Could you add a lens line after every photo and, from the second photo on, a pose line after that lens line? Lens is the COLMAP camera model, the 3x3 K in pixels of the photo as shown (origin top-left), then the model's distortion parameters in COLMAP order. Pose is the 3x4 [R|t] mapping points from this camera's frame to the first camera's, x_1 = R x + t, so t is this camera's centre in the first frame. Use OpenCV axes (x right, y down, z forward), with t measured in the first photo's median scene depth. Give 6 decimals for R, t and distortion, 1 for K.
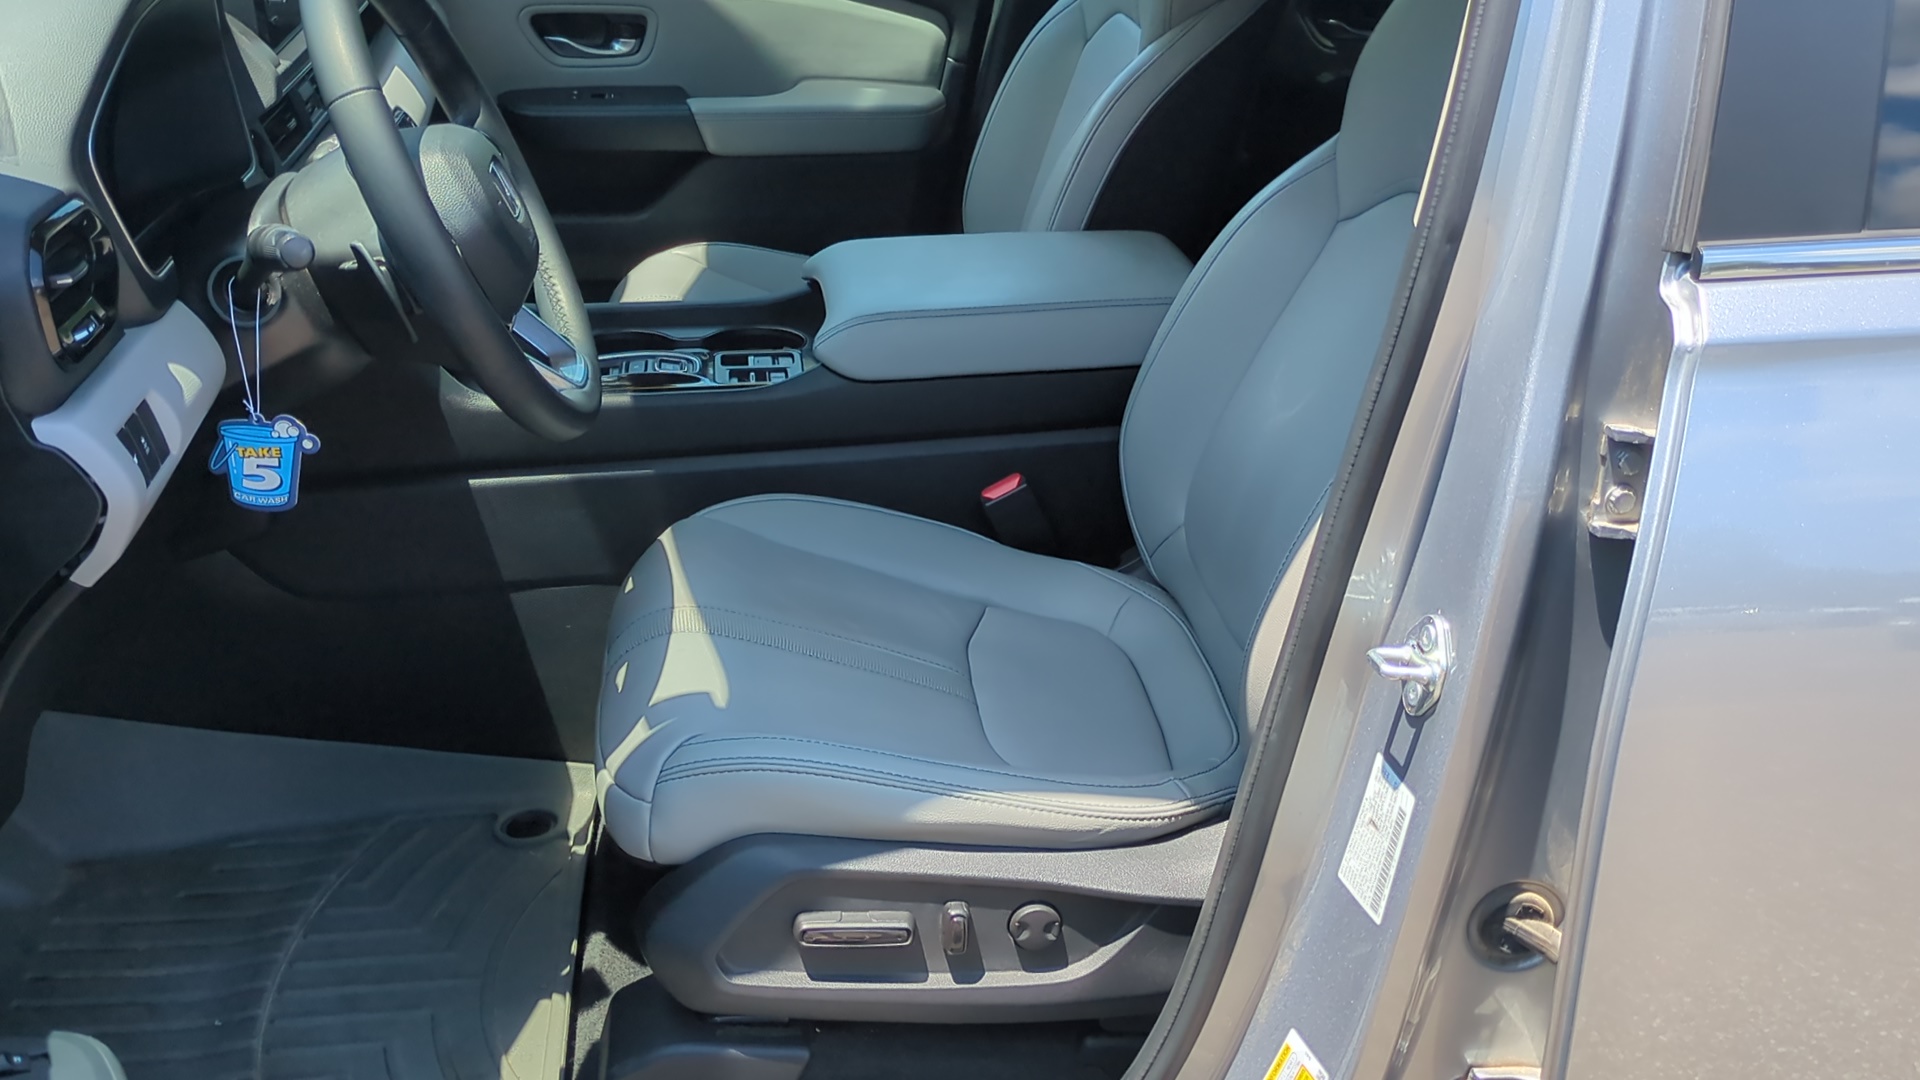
lens RADIAL K [[1655.9, 0, 956.6], [0, 1655.9, 524.8], [0, 0, 1]] dist [0.071327, -0.145312]
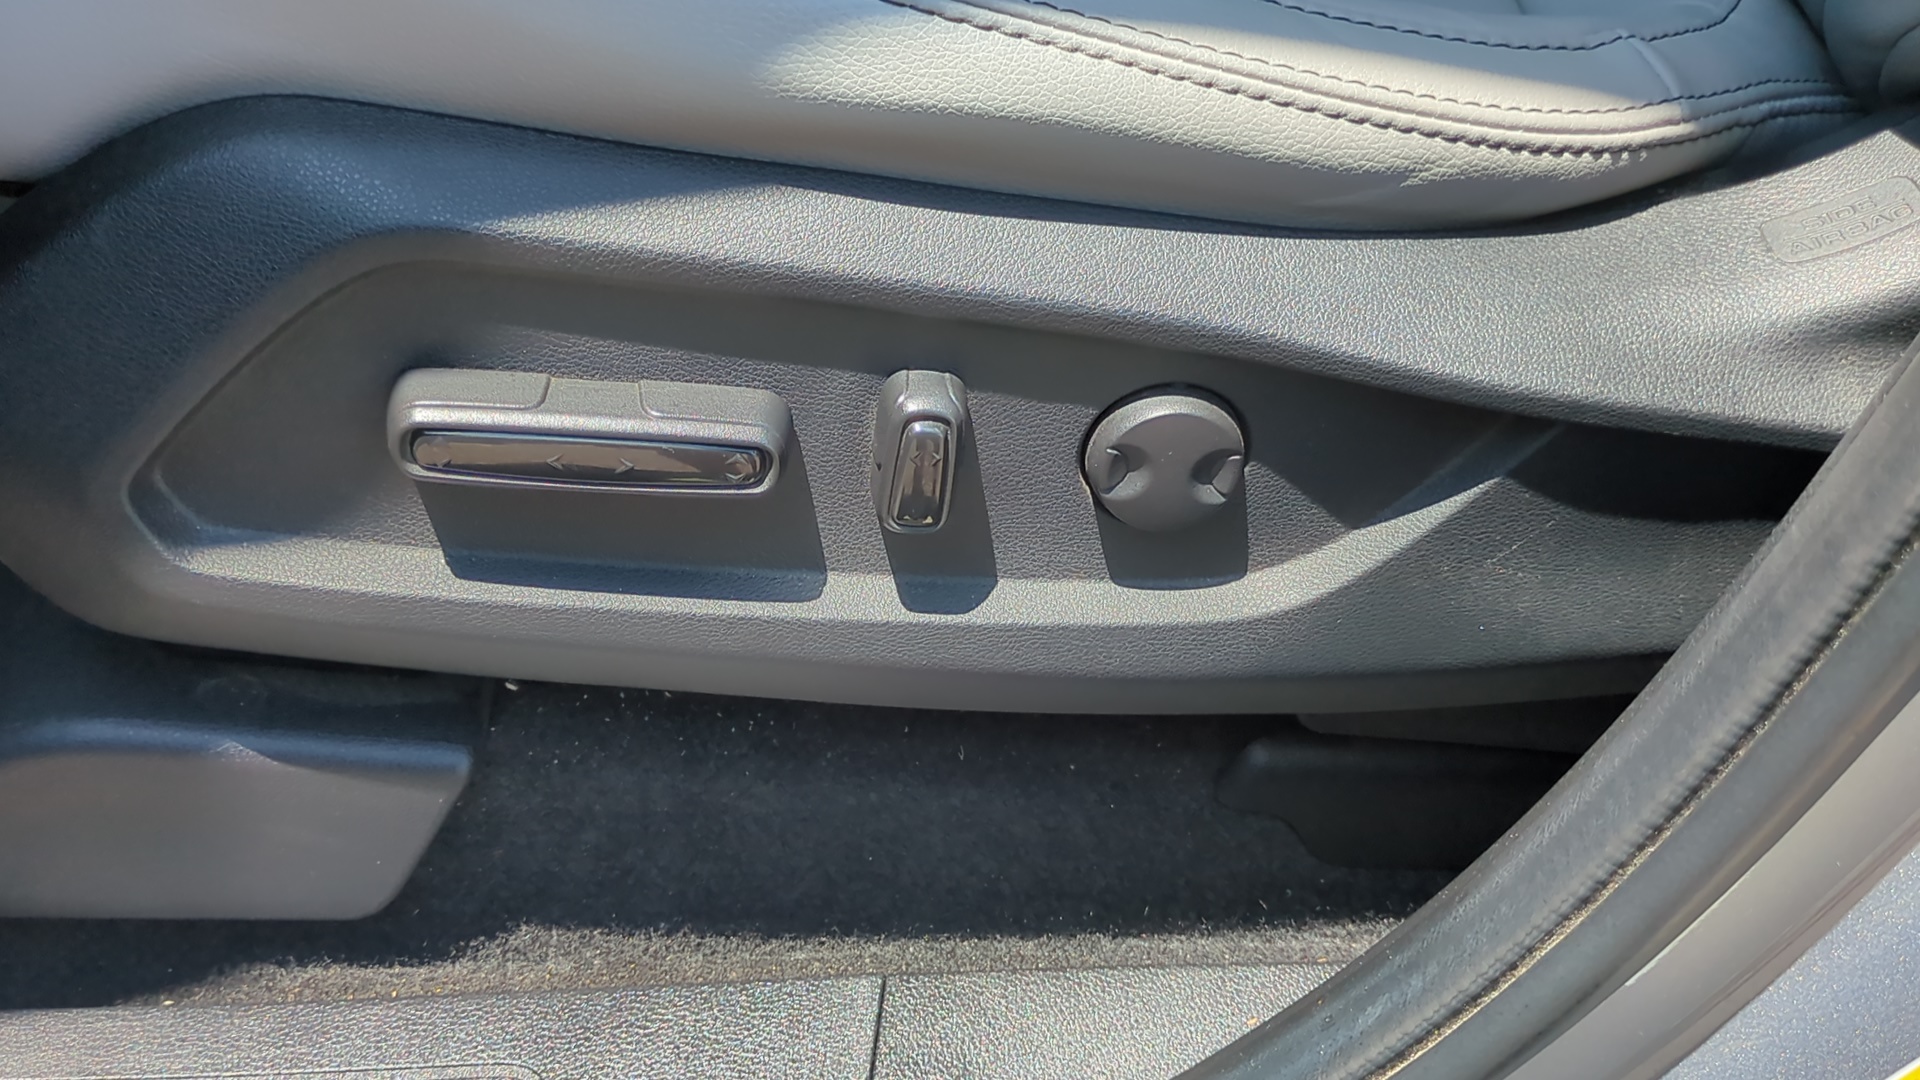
lens RADIAL K [[1655.9, 0, 956.6], [0, 1655.9, 524.8], [0, 0, 1]] dist [0.071327, -0.145312]
pose [[0.997278, 0.065315, 0.034201, -0.002952], [-0.073054, 0.937965, 0.338948, 0.148021], [-0.009942, -0.340524, 0.940183, 0.696572]]
